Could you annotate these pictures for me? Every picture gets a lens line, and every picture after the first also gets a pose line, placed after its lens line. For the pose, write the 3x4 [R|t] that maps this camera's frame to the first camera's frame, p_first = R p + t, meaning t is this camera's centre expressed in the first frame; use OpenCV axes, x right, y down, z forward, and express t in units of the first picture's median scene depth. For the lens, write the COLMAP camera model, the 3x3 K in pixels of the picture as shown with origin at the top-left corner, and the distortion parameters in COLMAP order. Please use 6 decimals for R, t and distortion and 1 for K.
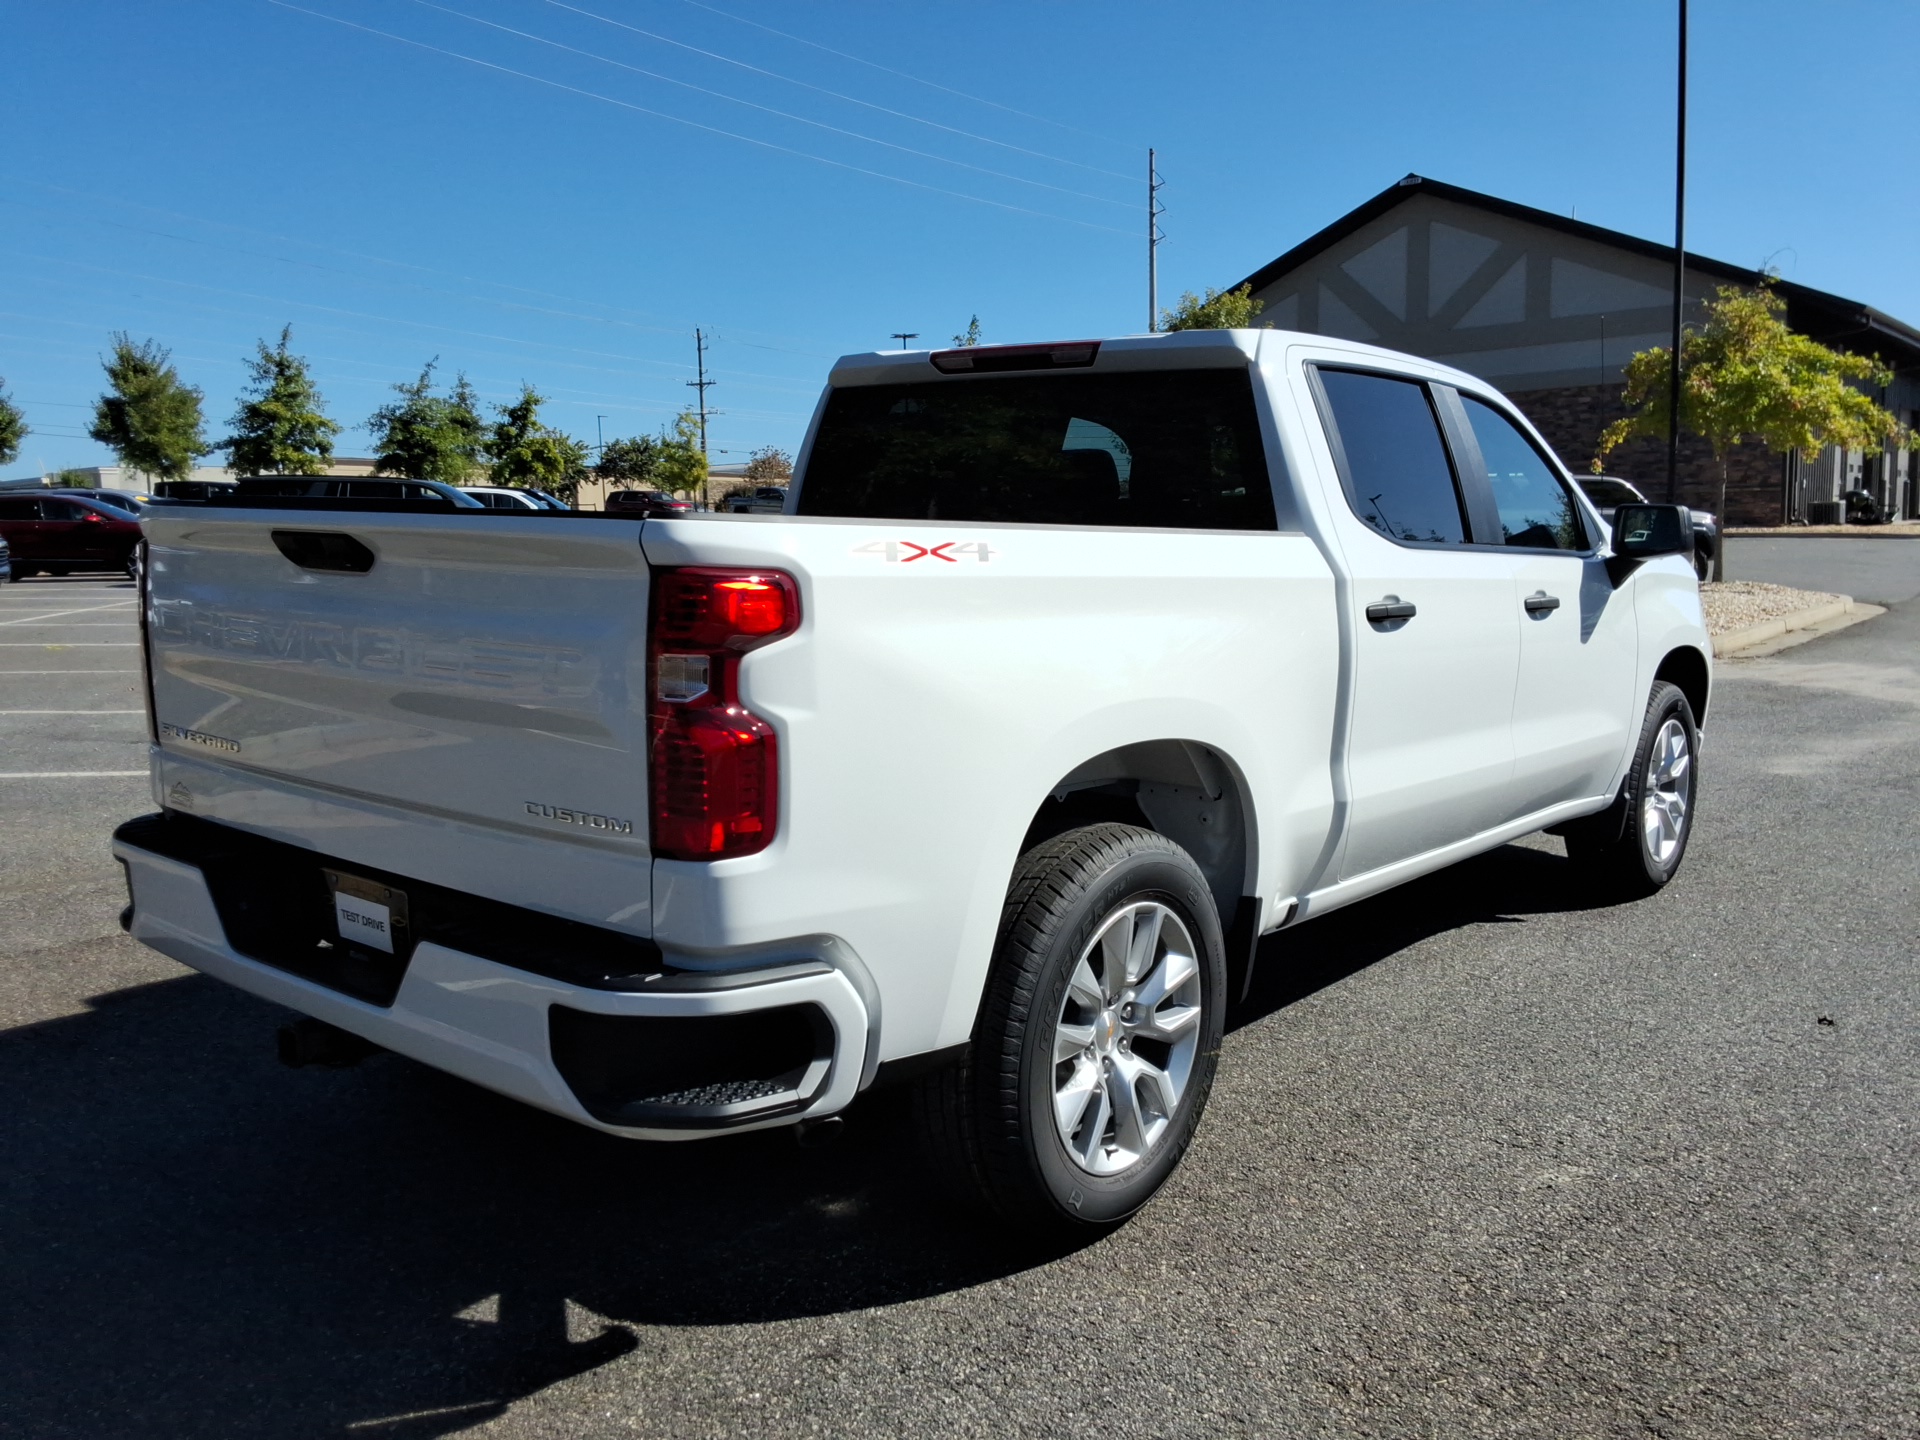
lens RADIAL K [[1551.1, 0, 974.7], [0, 1551.1, 734.0], [0, 0, 1]] dist [0.137822, -0.223003]
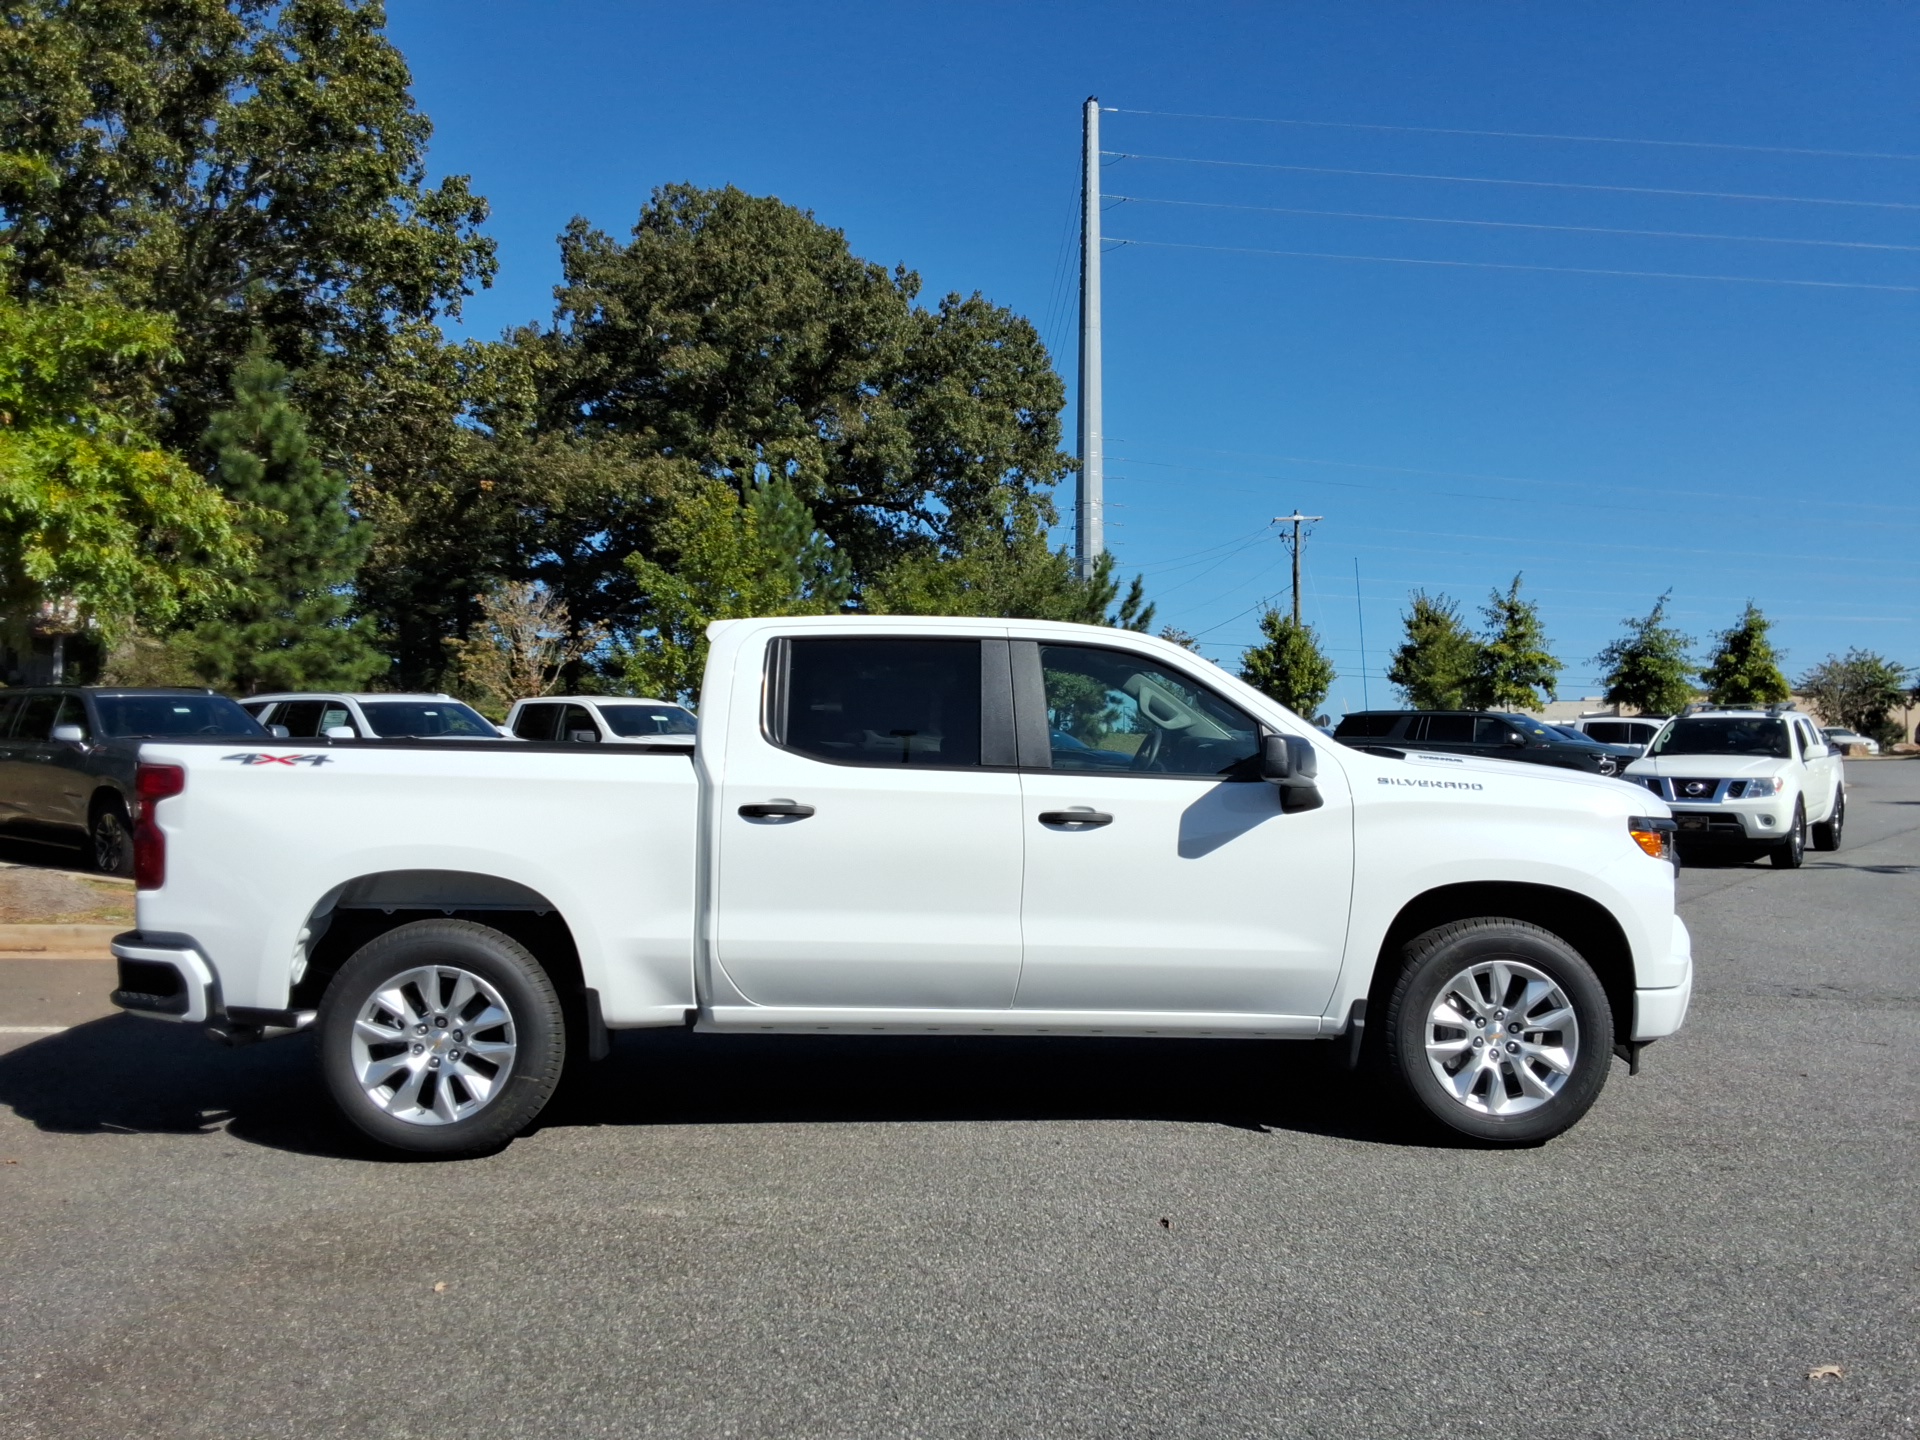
lens RADIAL K [[1546.7, 0, 961.7], [0, 1546.7, 744.5], [0, 0, 1]] dist [0.174450, -0.295820]
pose [[0.666950, 0.000594, -0.745102, 1.520647], [-0.103526, 0.990374, -0.091878, -0.027904], [0.737875, 0.138416, 0.660592, 0.209653]]
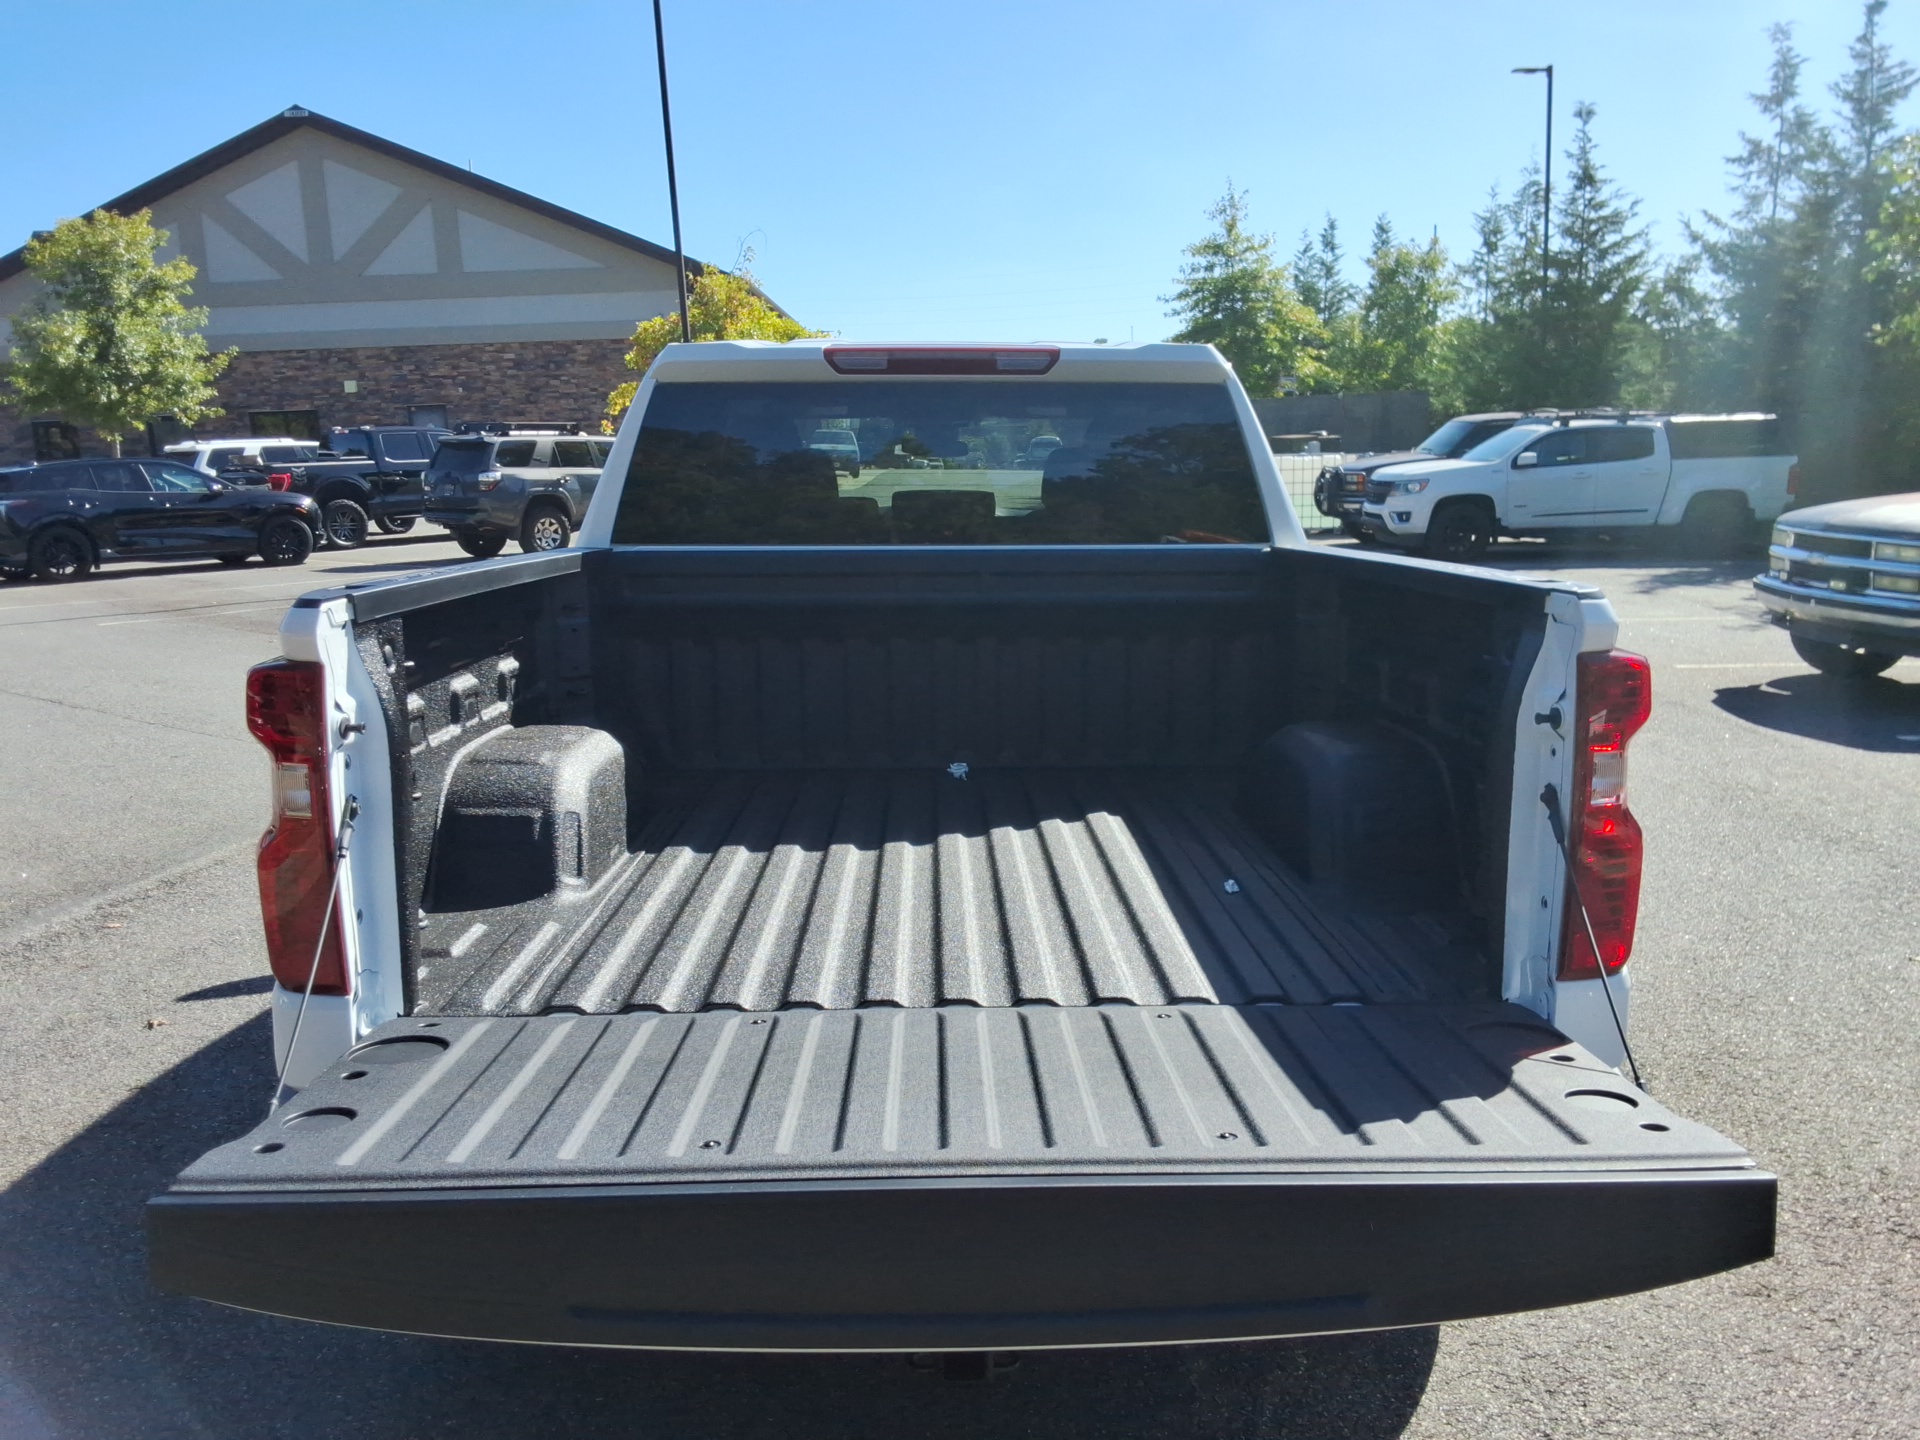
lens RADIAL K [[1545.4, 0, 969.5], [0, 1545.4, 730.4], [0, 0, 1]] dist [0.112574, -0.173423]
pose [[0.758743, -0.125441, 0.639198, -0.645749], [0.105174, 0.991999, 0.069834, -0.103161], [-0.642843, 0.014241, 0.765865, 0.348990]]
